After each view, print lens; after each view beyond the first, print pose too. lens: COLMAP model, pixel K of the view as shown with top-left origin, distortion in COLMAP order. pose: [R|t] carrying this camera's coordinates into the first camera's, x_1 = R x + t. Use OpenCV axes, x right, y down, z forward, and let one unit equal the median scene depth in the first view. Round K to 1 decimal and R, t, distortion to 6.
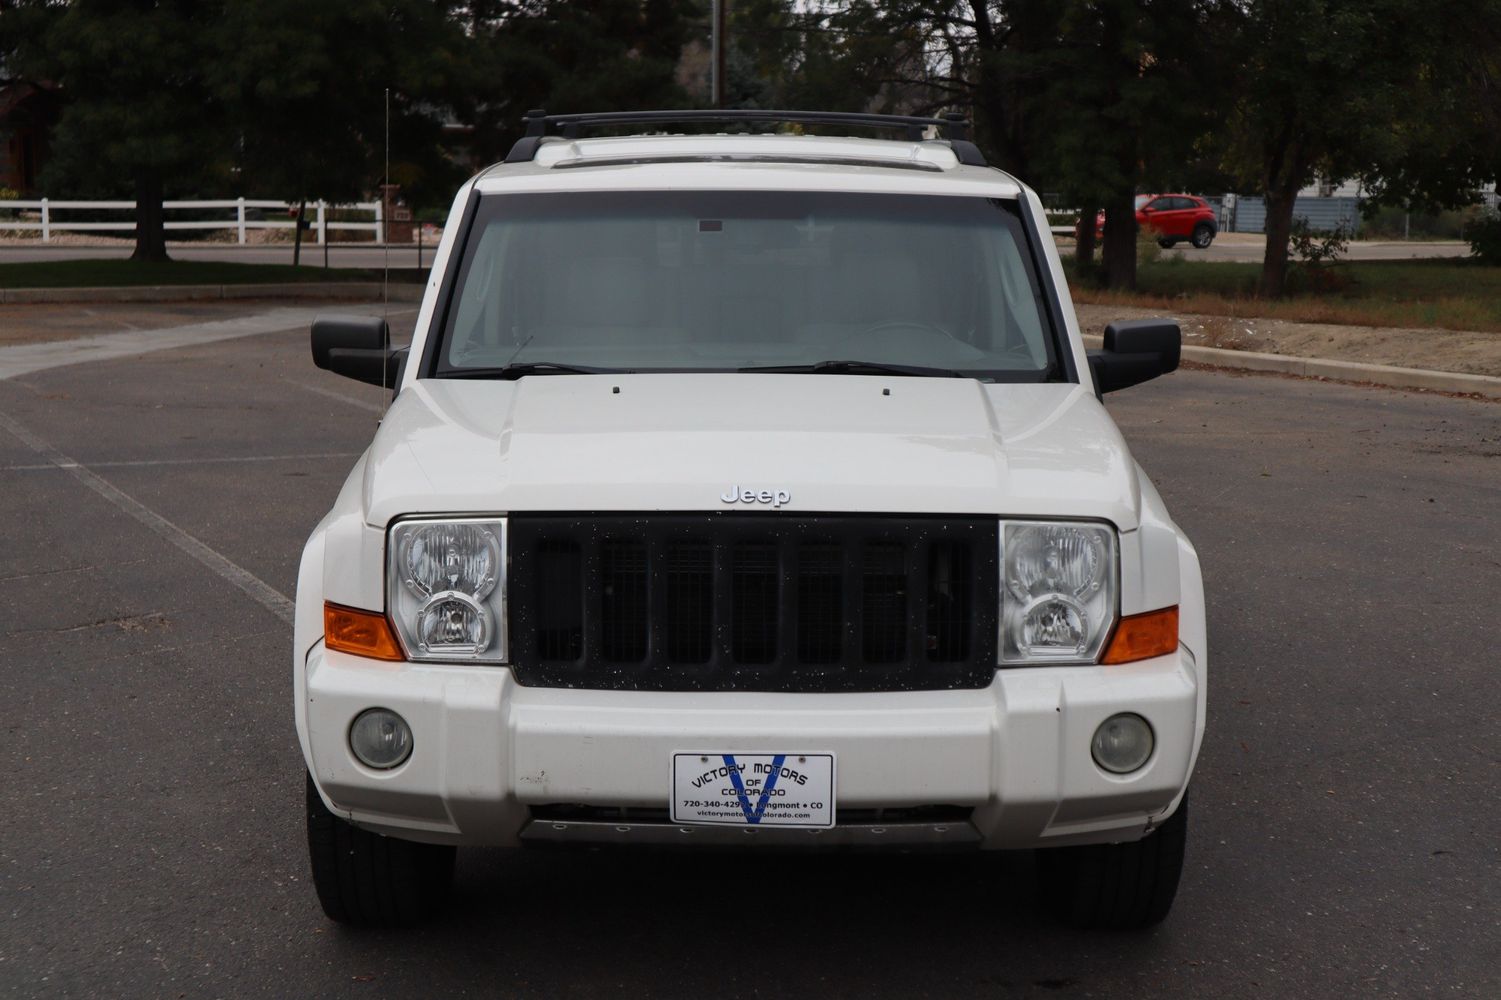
lens RADIAL K [[2392.8, 0, 748.9], [0, 2392.8, 324.4], [0, 0, 1]] dist [-0.388021, -0.018543]
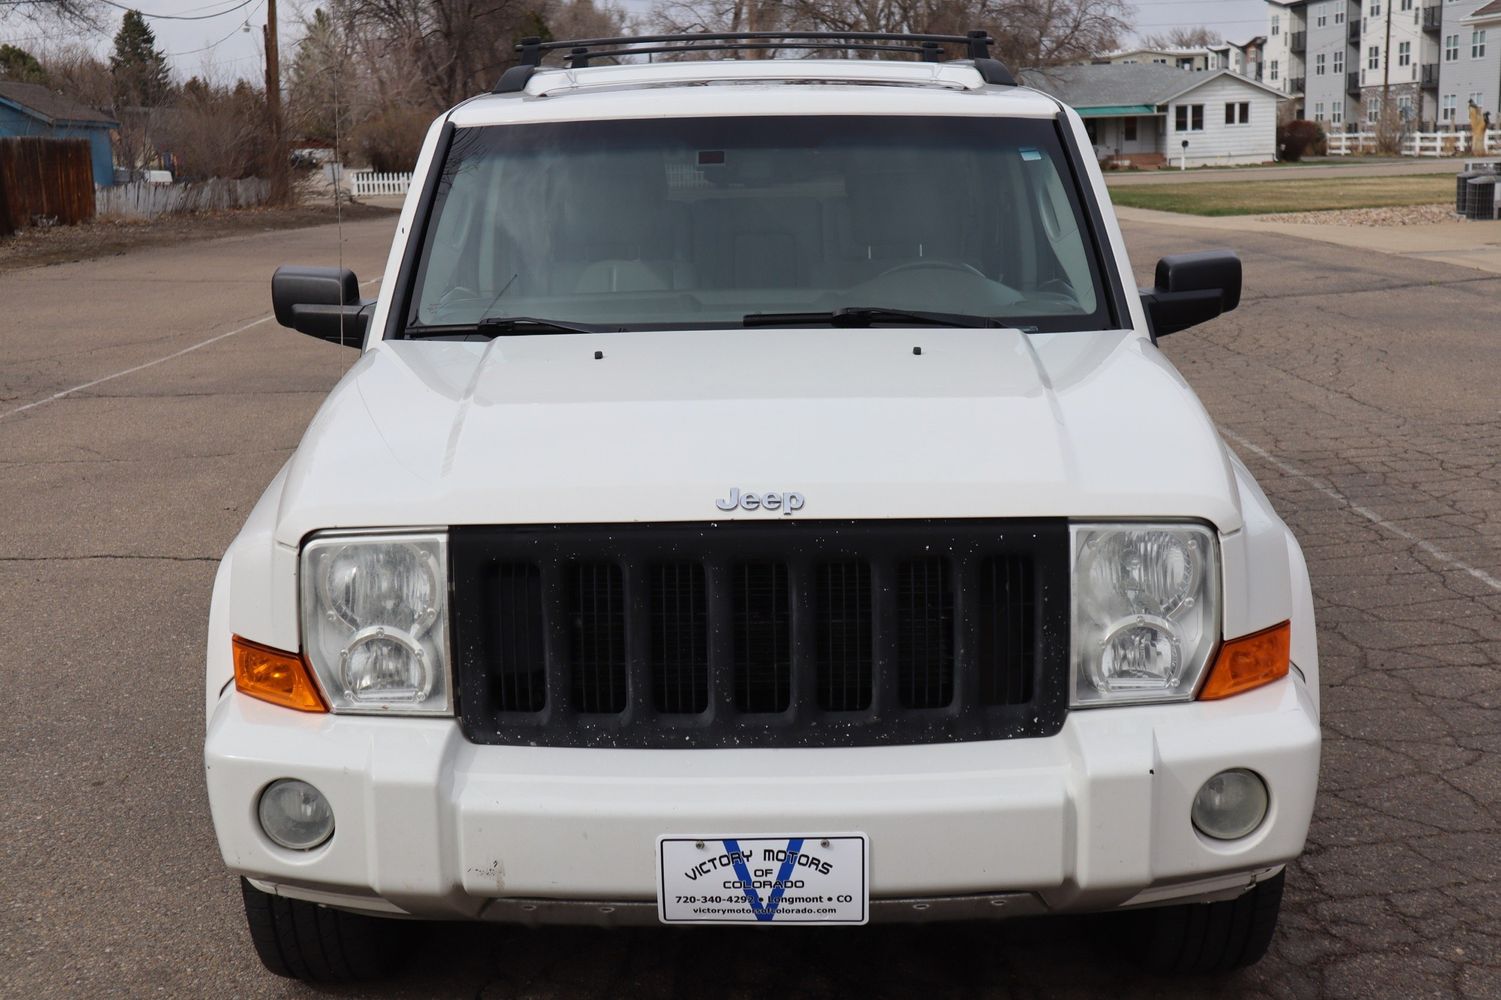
lens RADIAL K [[2080.0, 0, 735.6], [0, 2080.0, 498.9], [0, 0, 1]] dist [-0.076594, -0.001607]
pose [[0.999609, -0.019207, -0.020327, 0.008572], [0.021534, 0.992388, 0.121253, -0.012104], [0.017844, -0.121643, 0.992413, 0.311825]]
